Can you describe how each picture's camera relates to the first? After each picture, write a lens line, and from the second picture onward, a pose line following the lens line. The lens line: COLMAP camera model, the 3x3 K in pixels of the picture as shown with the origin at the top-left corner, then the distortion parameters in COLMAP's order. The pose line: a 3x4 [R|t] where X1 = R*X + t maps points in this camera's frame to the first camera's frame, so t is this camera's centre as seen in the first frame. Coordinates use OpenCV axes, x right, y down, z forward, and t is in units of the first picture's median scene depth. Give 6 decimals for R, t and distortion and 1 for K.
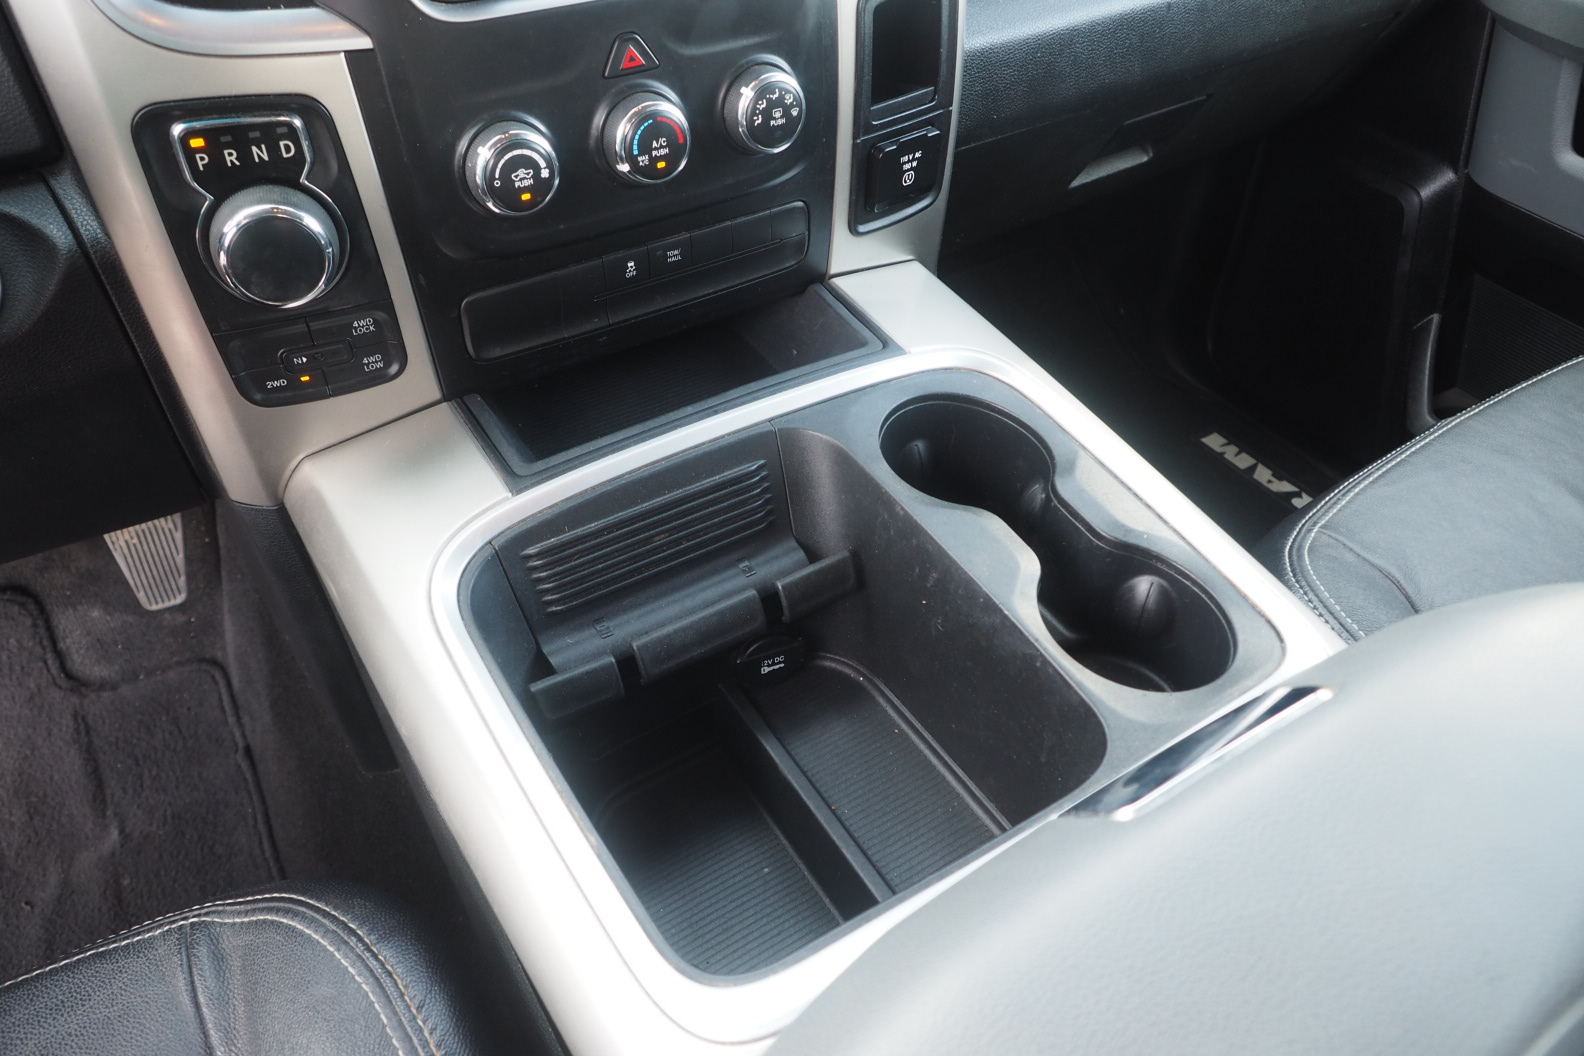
lens RADIAL K [[1117.3, 0, 792.0], [0, 1117.3, 528.0], [0, 0, 1]] dist [-0.030193, 0.002168]
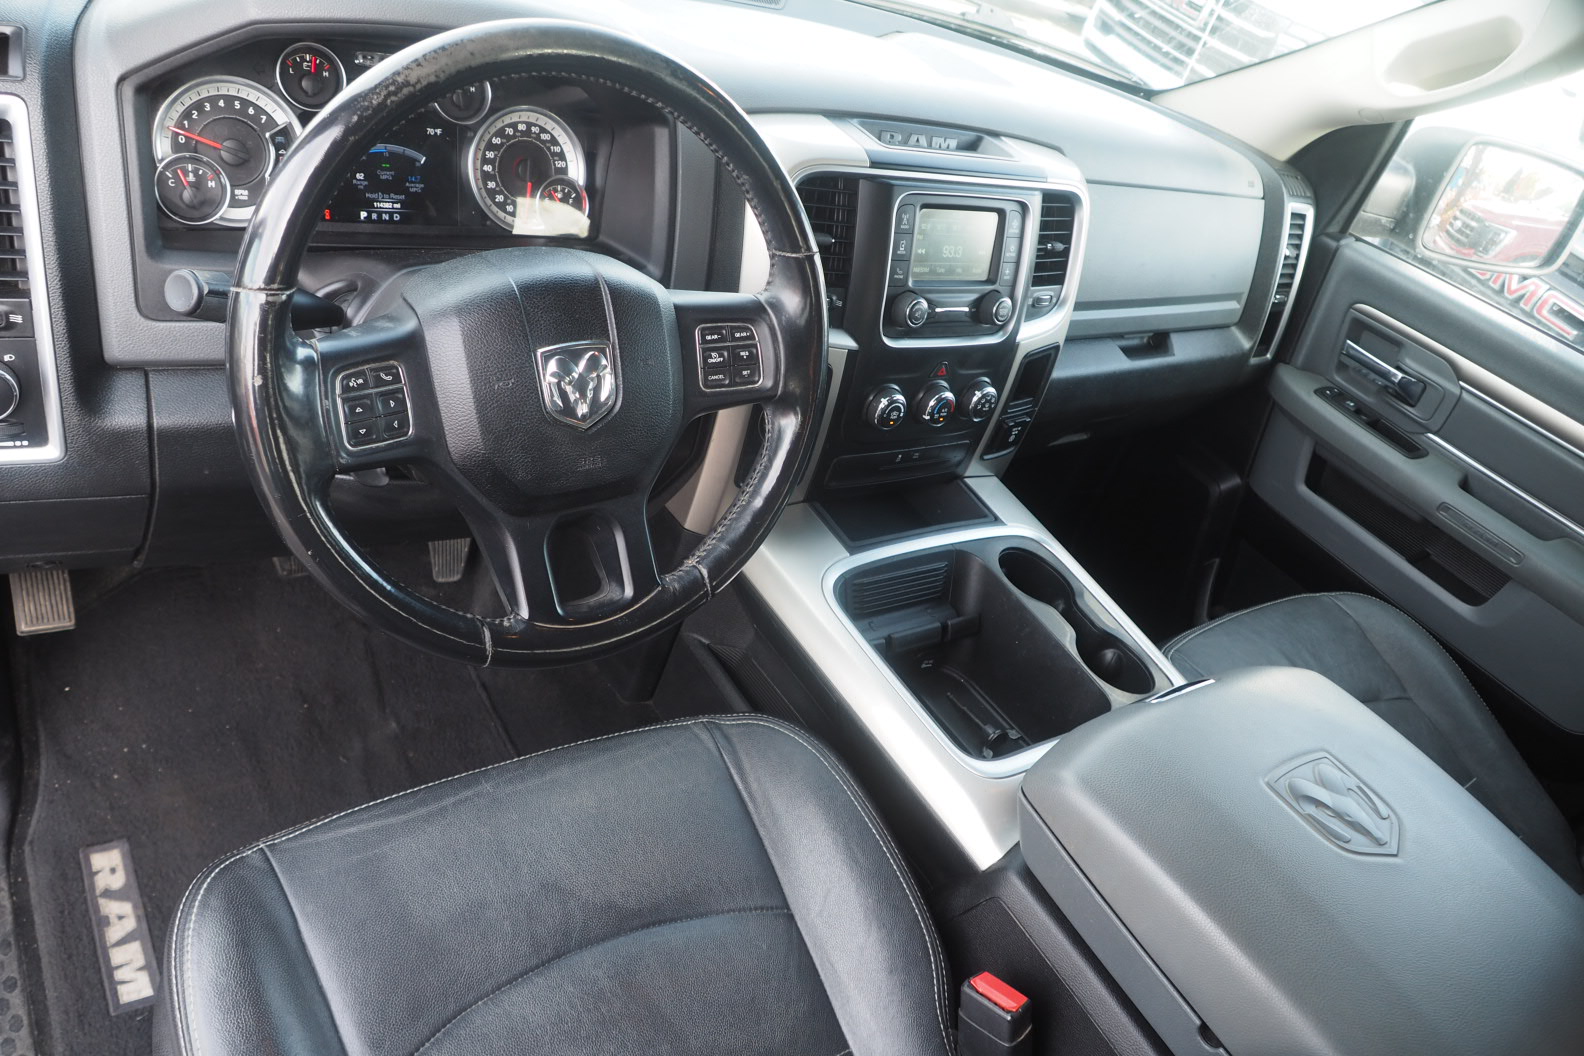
lens RADIAL K [[1117.3, 0, 792.0], [0, 1117.3, 528.0], [0, 0, 1]] dist [-0.030193, 0.002168]
pose [[0.959407, 0.203942, 0.194797, -0.758679], [-0.177782, 0.973532, -0.143629, 0.238188], [-0.218933, 0.103167, 0.970270, -1.000694]]
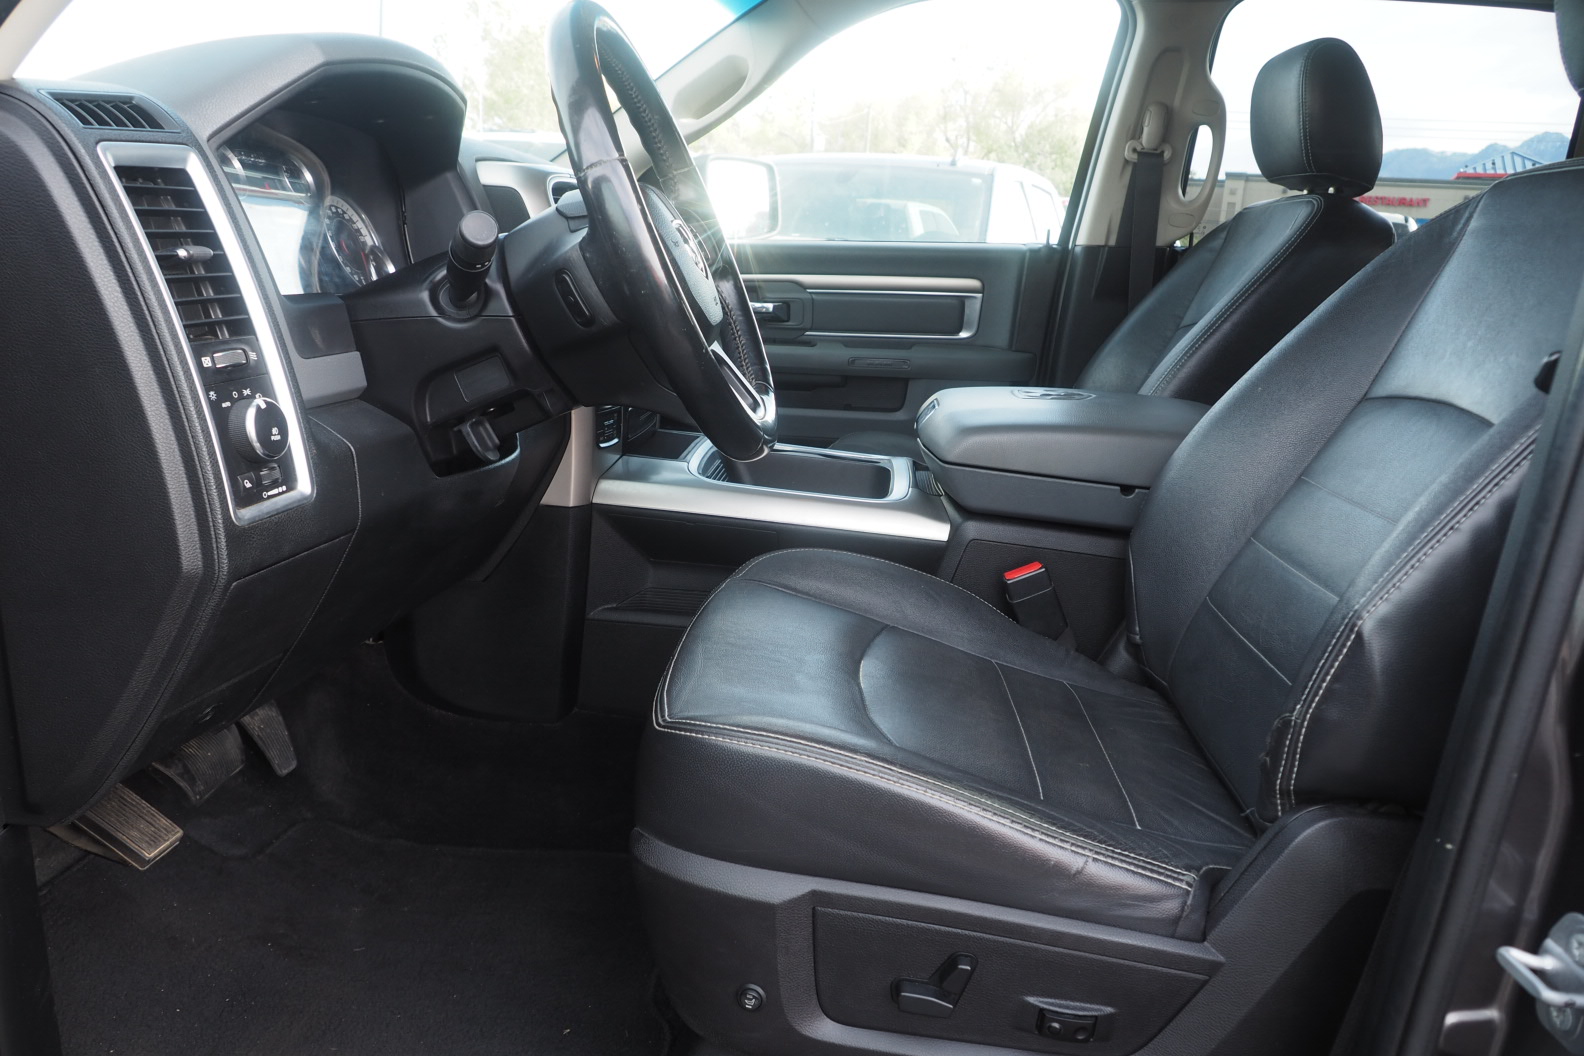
lens RADIAL K [[1117.3, 0, 792.0], [0, 1117.3, 528.0], [0, 0, 1]] dist [-0.030193, 0.002168]
pose [[0.598793, -0.177392, 0.781011, -2.156115], [0.515164, 0.831966, -0.206006, 0.759681], [-0.613231, 0.525704, 0.589561, -0.619049]]
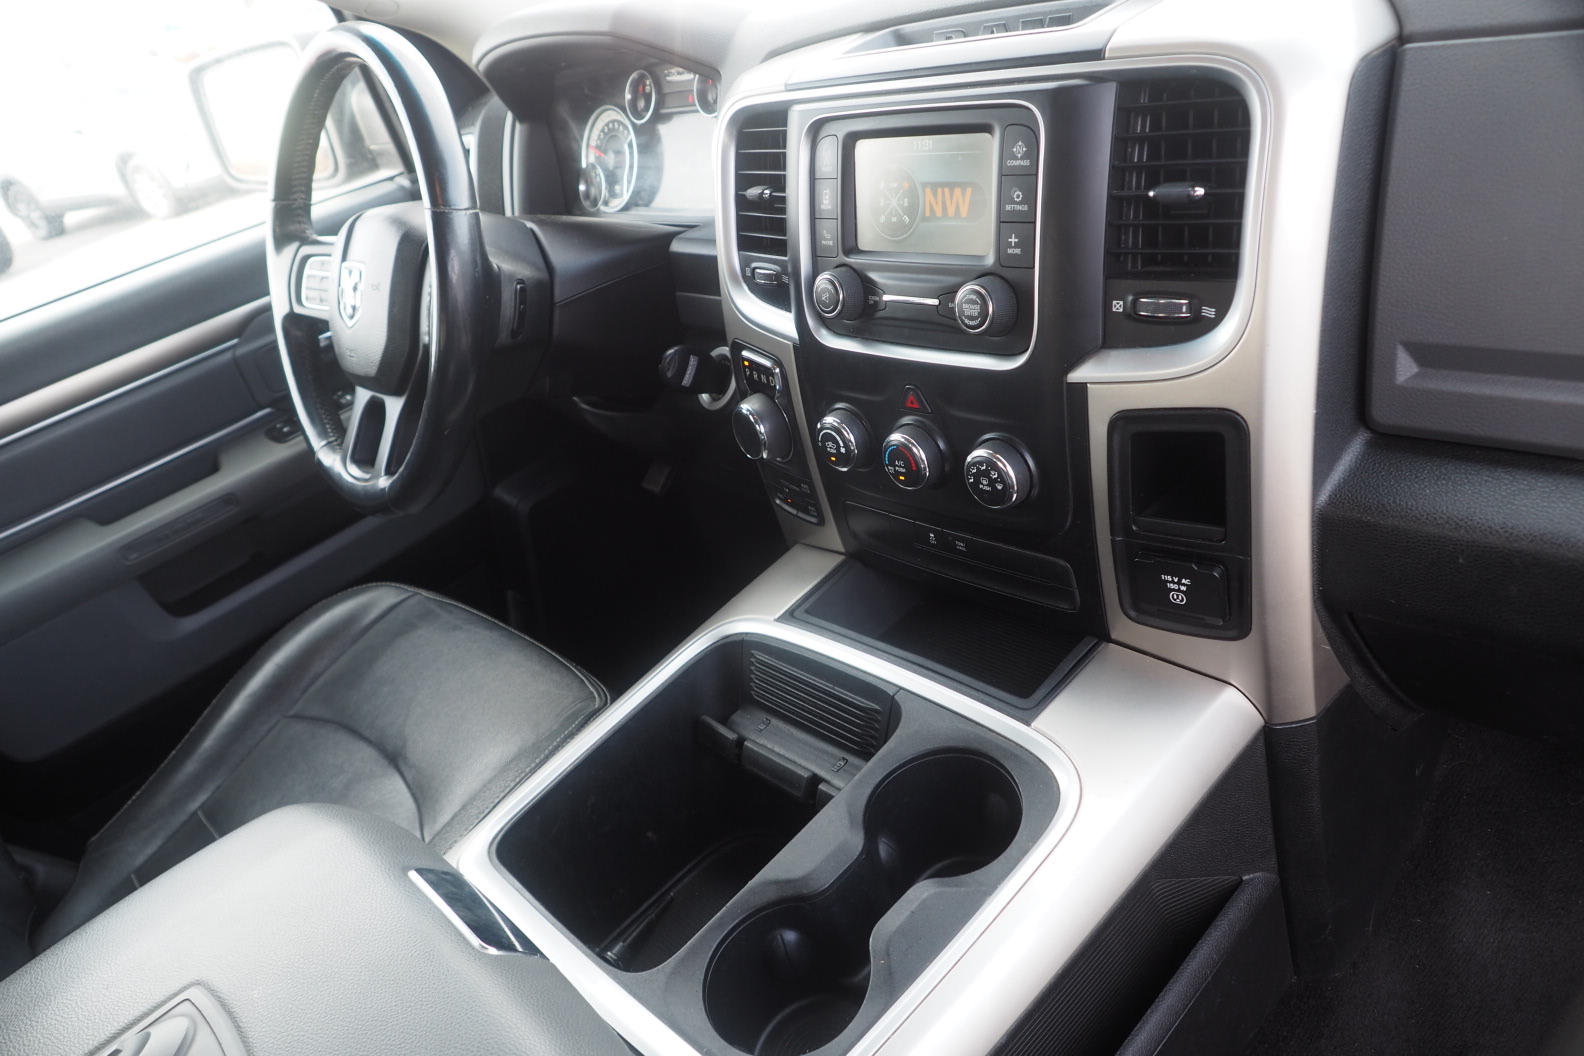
lens RADIAL K [[1115.8, 0, 804.5], [0, 1115.8, 531.0], [0, 0, 1]] dist [-0.033590, 0.007352]
pose [[0.196212, 0.443727, -0.874418, 1.042265], [-0.450746, 0.832766, 0.321447, -0.637905], [0.870821, 0.331069, 0.363407, 0.418271]]
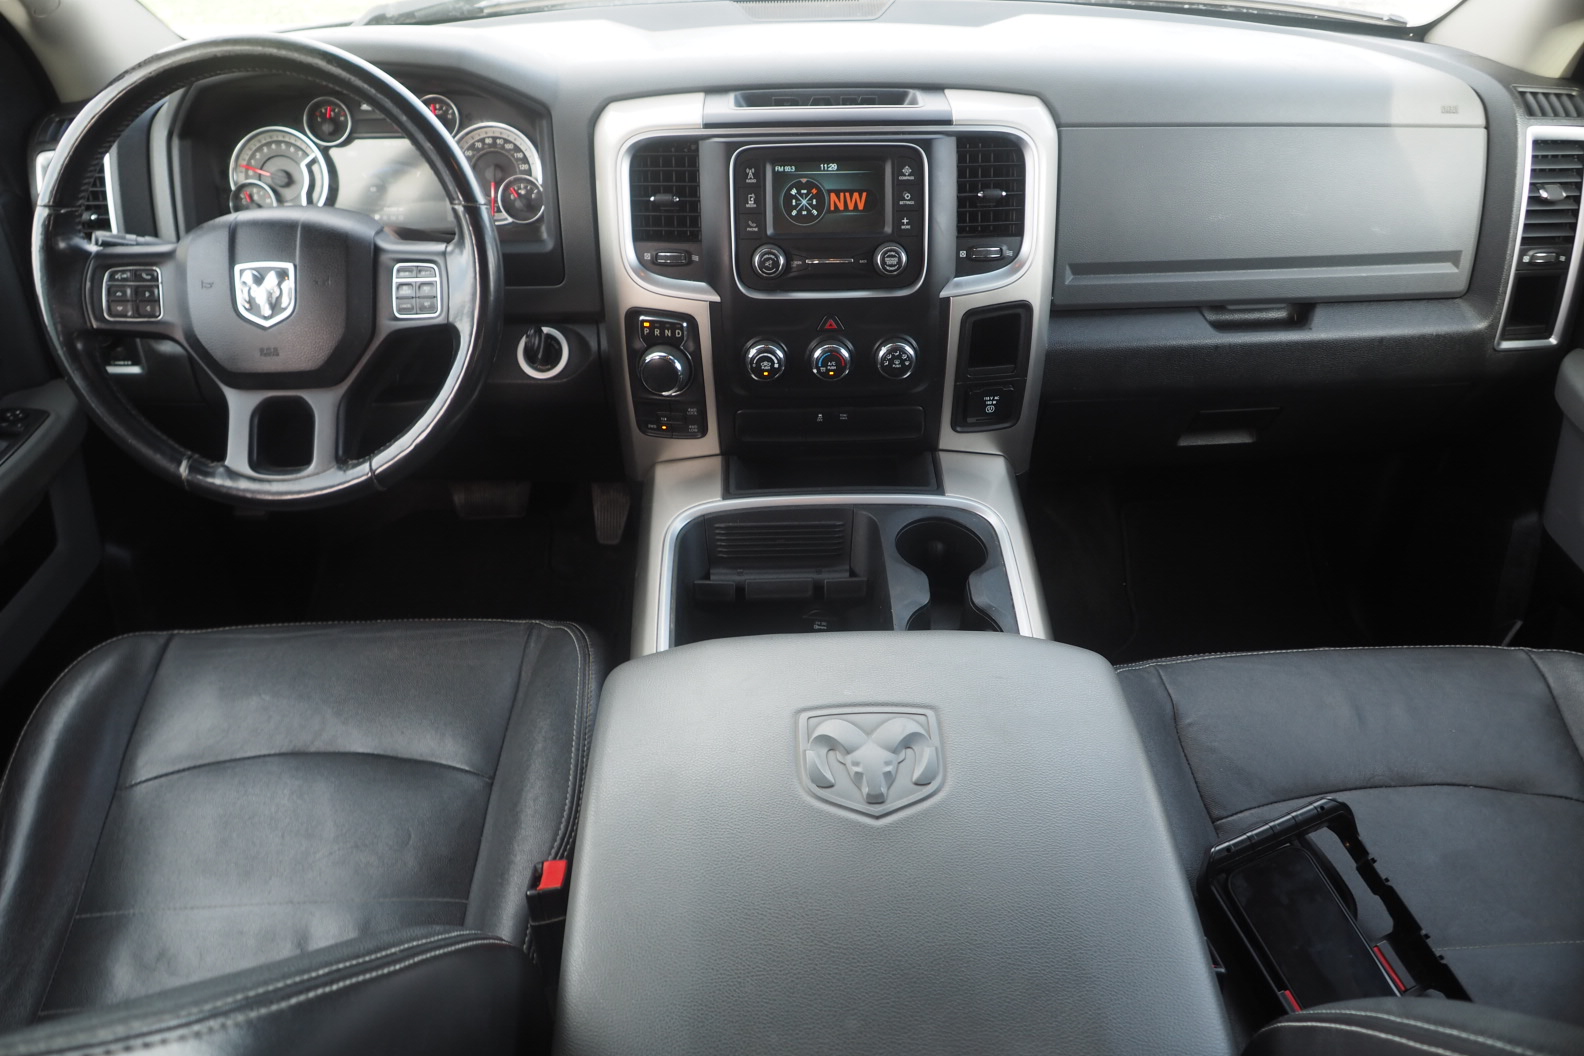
lens RADIAL K [[1115.8, 0, 804.5], [0, 1115.8, 531.0], [0, 0, 1]] dist [-0.033590, 0.007352]
pose [[0.861595, 0.274671, -0.426859, 0.820382], [-0.333173, 0.940458, -0.067337, 0.119604], [0.382948, 0.200235, 0.901808, -0.879481]]
